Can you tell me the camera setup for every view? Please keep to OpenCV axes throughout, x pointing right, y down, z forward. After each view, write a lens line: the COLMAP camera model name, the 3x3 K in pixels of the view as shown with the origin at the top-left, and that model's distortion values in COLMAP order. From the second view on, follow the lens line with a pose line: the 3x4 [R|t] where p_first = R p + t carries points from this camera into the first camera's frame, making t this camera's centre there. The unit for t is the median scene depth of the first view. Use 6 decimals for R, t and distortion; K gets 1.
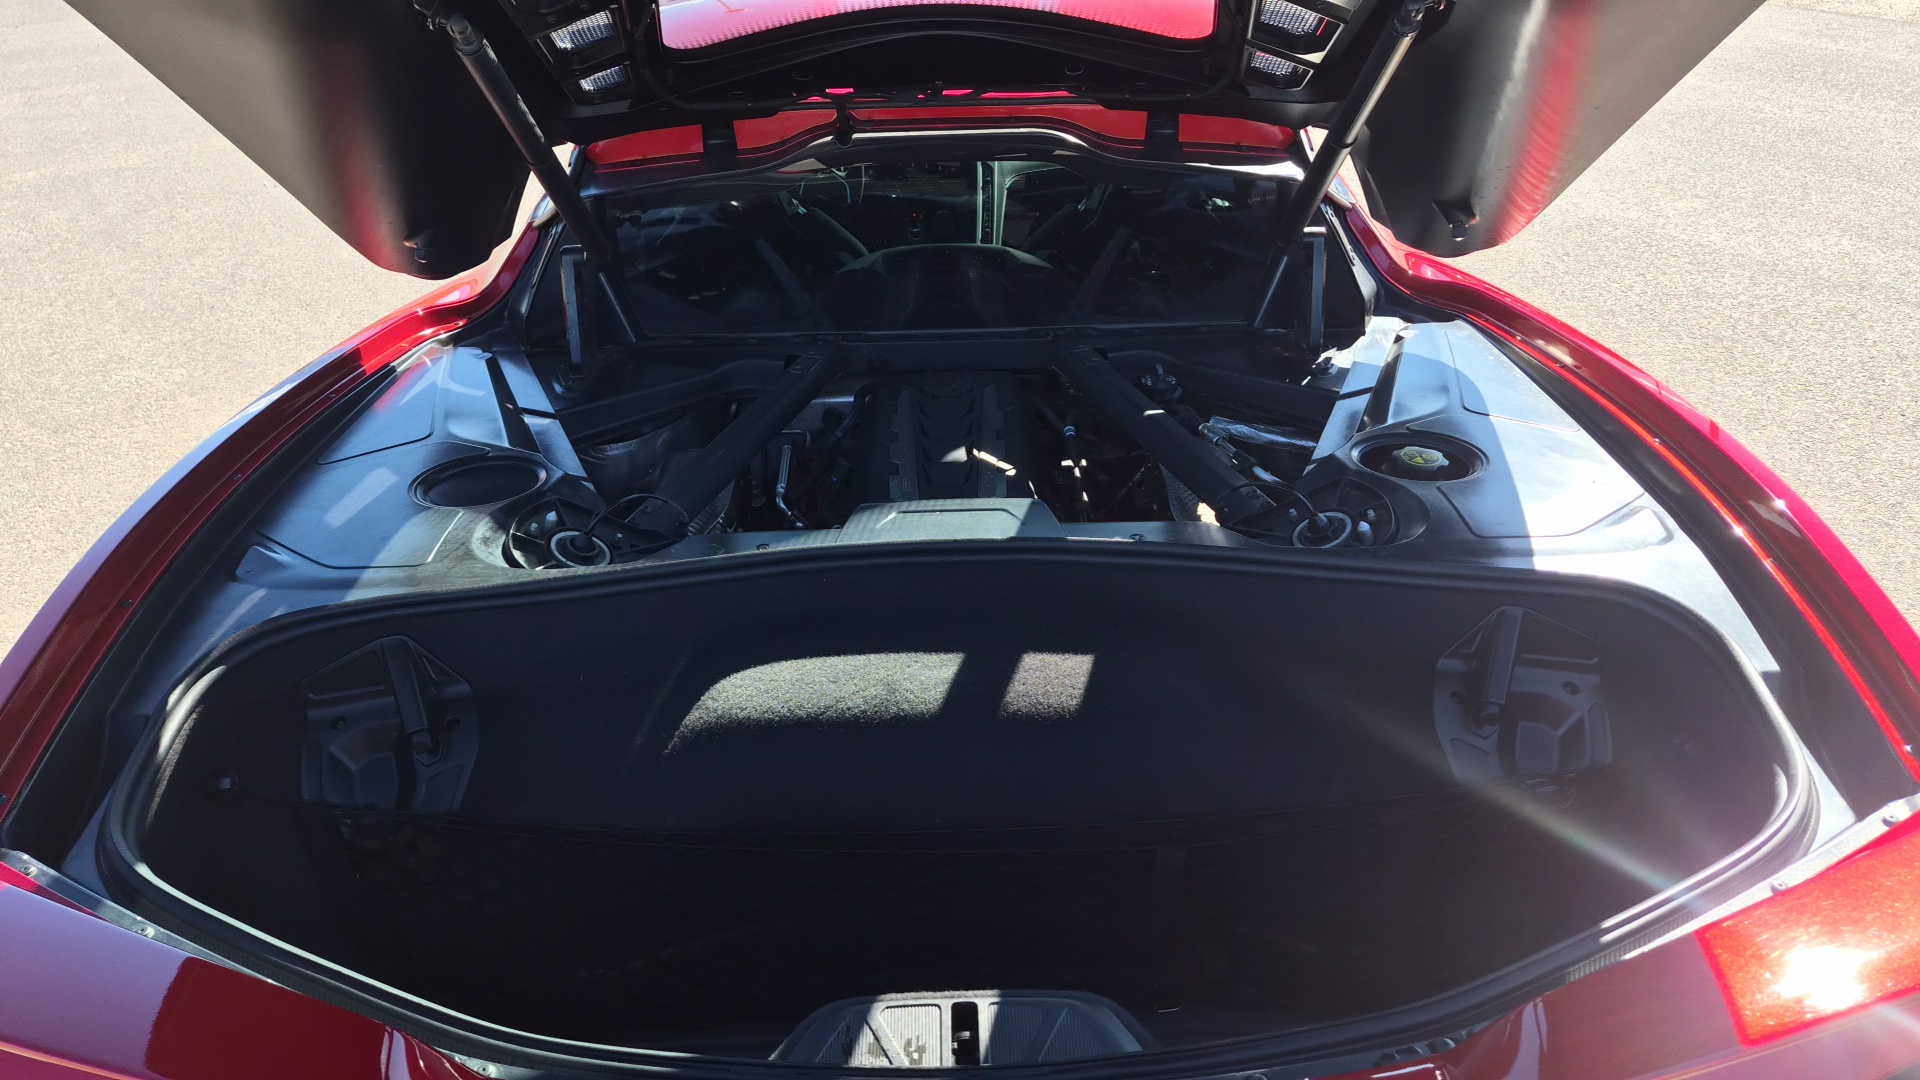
lens RADIAL K [[1337.4, 0, 960.0], [0, 1337.4, 540.0], [0, 0, 1]] dist [0.094685, -0.145234]
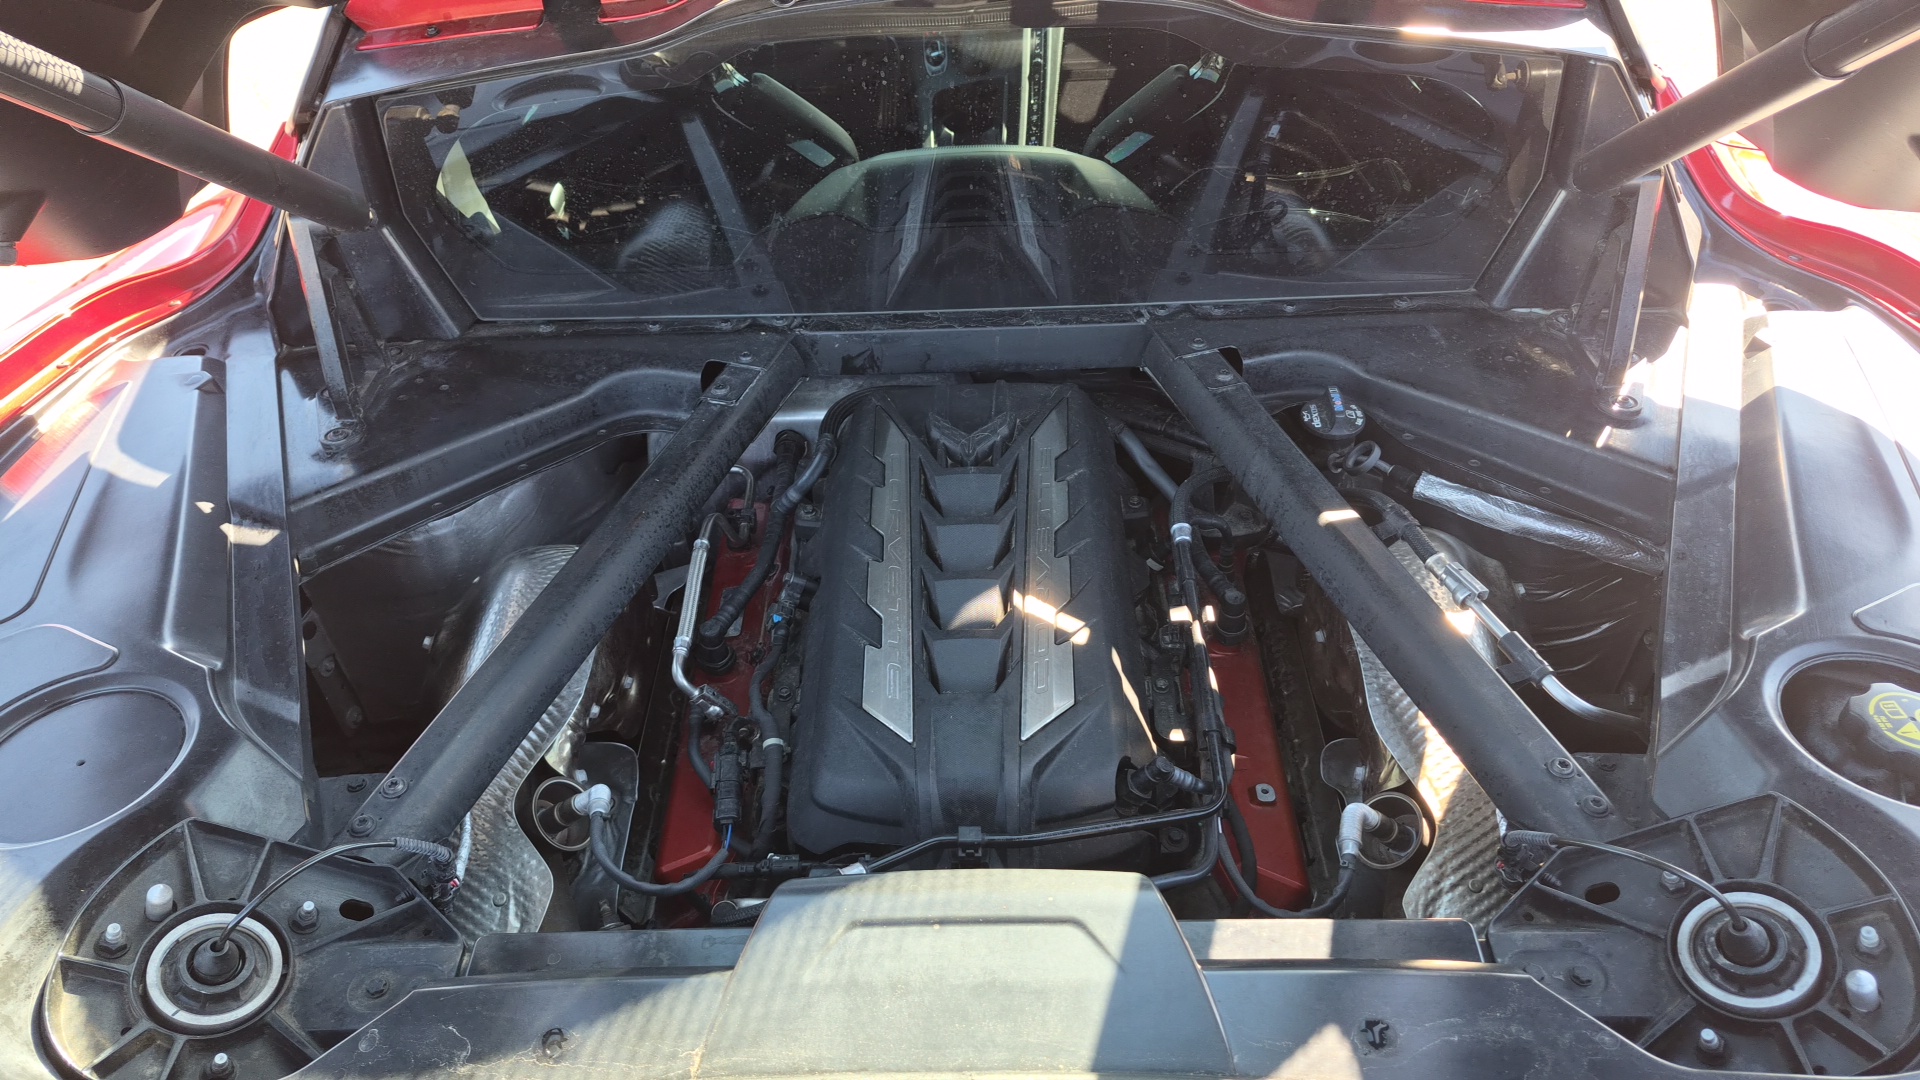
lens RADIAL K [[1337.4, 0, 960.0], [0, 1337.4, 540.0], [0, 0, 1]] dist [0.094685, -0.145234]
pose [[0.999431, -0.003457, -0.033553, 0.005866], [0.009436, 0.983673, 0.179718, -0.170660], [0.032384, -0.179933, 0.983146, 0.400781]]
